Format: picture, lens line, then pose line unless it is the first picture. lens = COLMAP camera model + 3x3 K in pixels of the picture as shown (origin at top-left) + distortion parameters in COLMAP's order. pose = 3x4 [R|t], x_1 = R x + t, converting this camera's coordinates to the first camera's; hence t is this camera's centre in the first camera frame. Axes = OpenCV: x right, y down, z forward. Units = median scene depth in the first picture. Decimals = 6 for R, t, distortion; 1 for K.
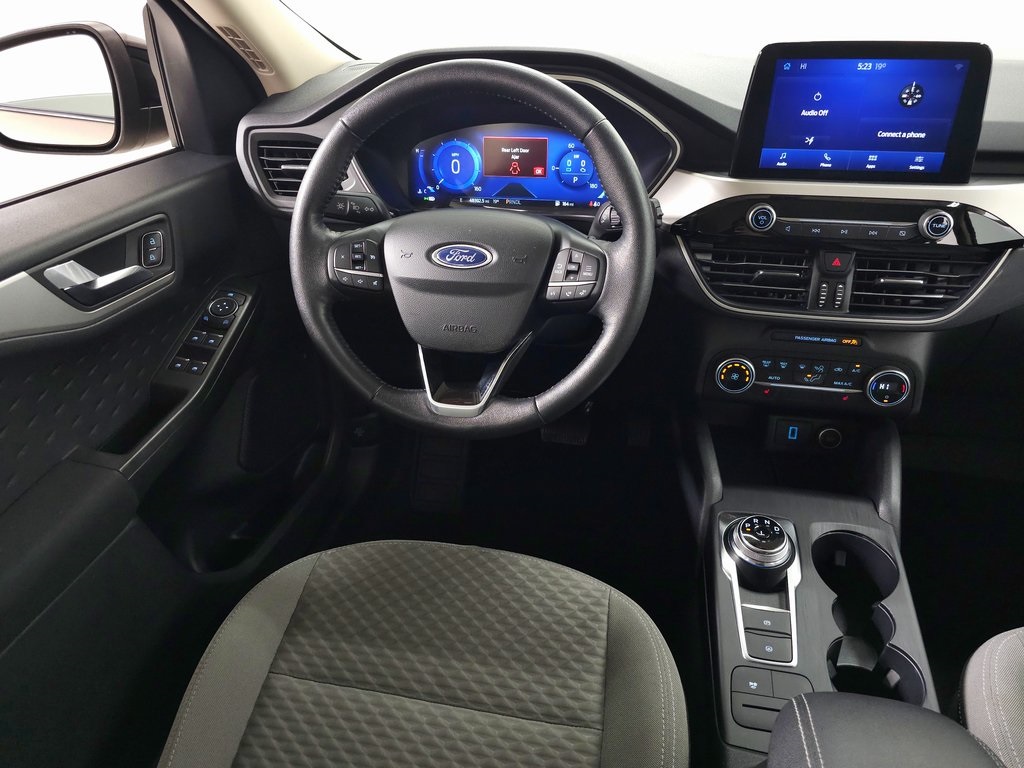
lens RADIAL K [[685.9, 0, 505.2], [0, 685.9, 376.8], [0, 0, 1]] dist [0.039287, -0.046954]
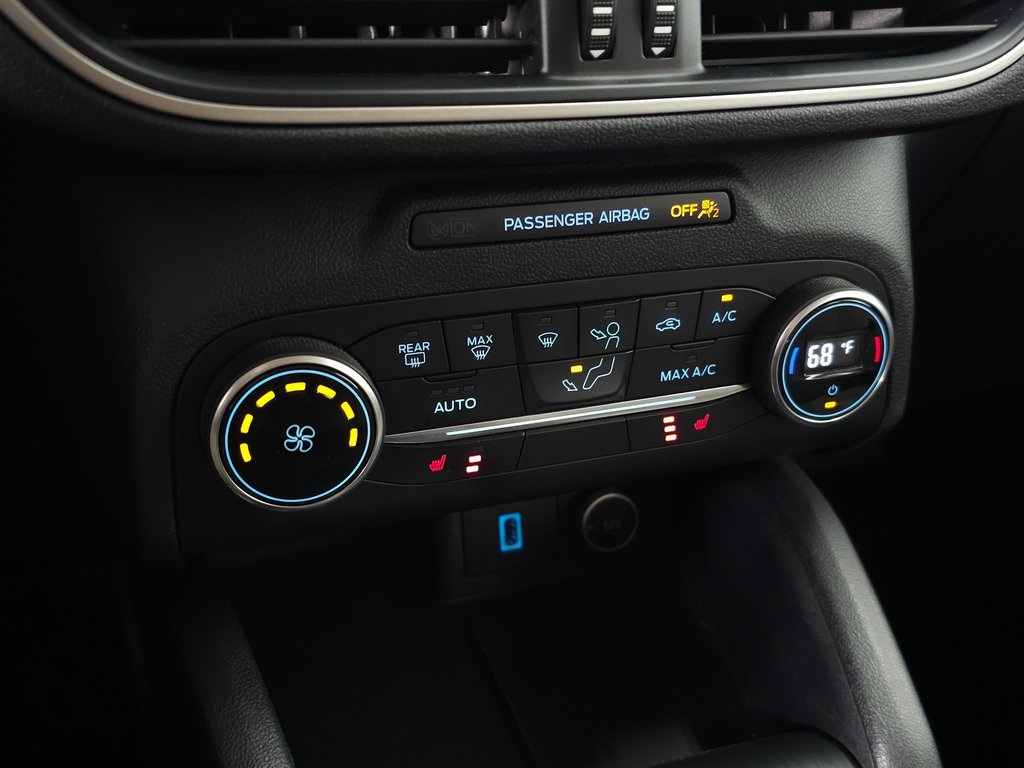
lens RADIAL K [[971.7, 0, 507.7], [0, 971.7, 388.3], [0, 0, 1]] dist [0.077066, 0.000000]
pose [[0.853910, -0.212353, 0.475126, 0.261135], [0.198766, 0.976829, 0.079356, -0.029377], [-0.480968, 0.026676, 0.876332, 0.737130]]
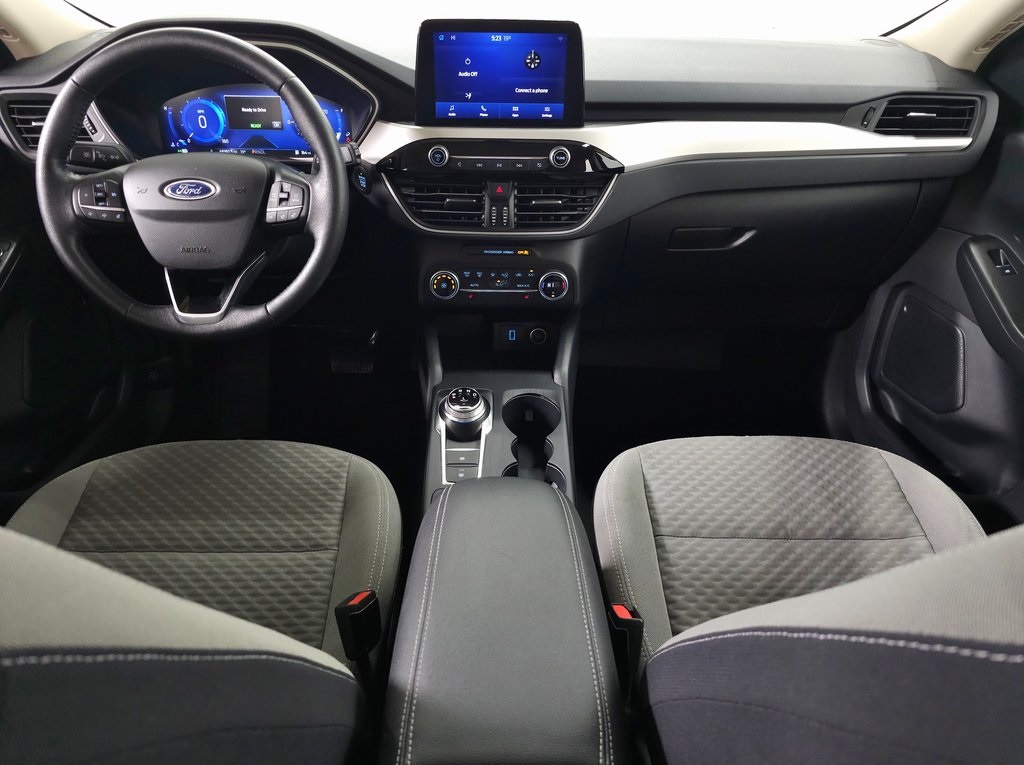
lens RADIAL K [[685.9, 0, 515.6], [0, 685.9, 383.3], [0, 0, 1]] dist [0.039287, -0.046954]
pose [[0.976120, -0.085106, 0.199865, 0.205676], [0.077664, 0.995972, 0.044803, 0.142185], [-0.202873, -0.028211, 0.978799, -0.299077]]
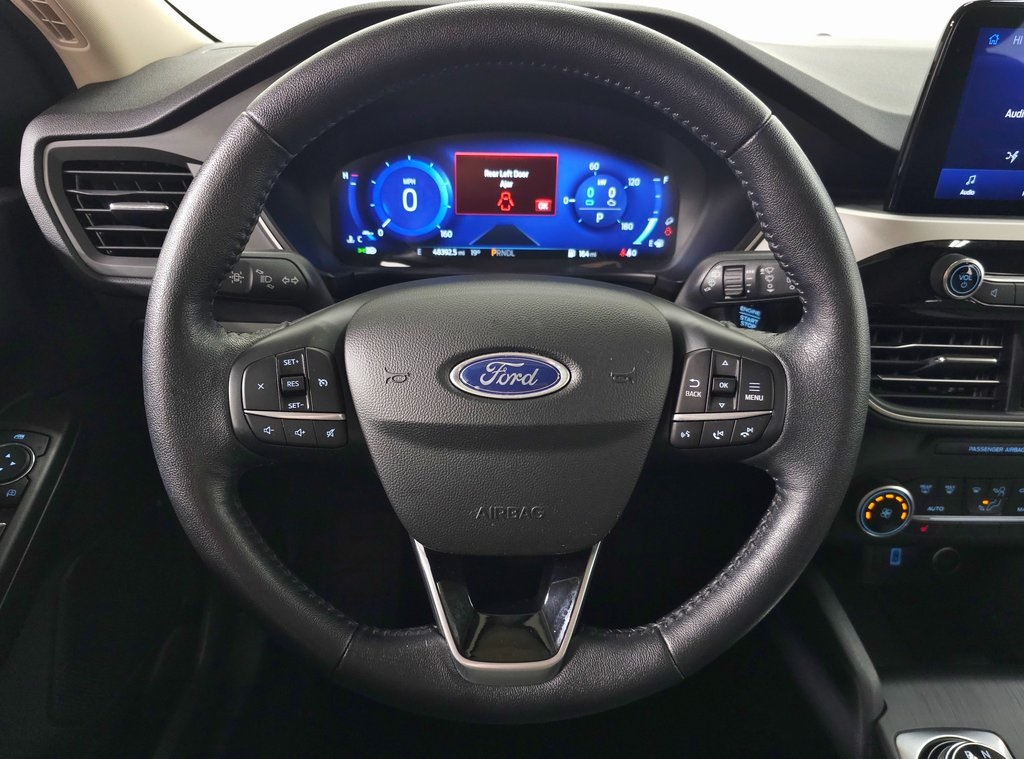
lens RADIAL K [[685.9, 0, 490.9], [0, 685.9, 364.4], [0, 0, 1]] dist [0.039287, -0.046954]
pose [[0.977828, -0.061987, 0.200024, -0.162590], [0.072252, 0.996397, -0.044425, -0.146977], [-0.196549, 0.057892, 0.978783, 0.453413]]
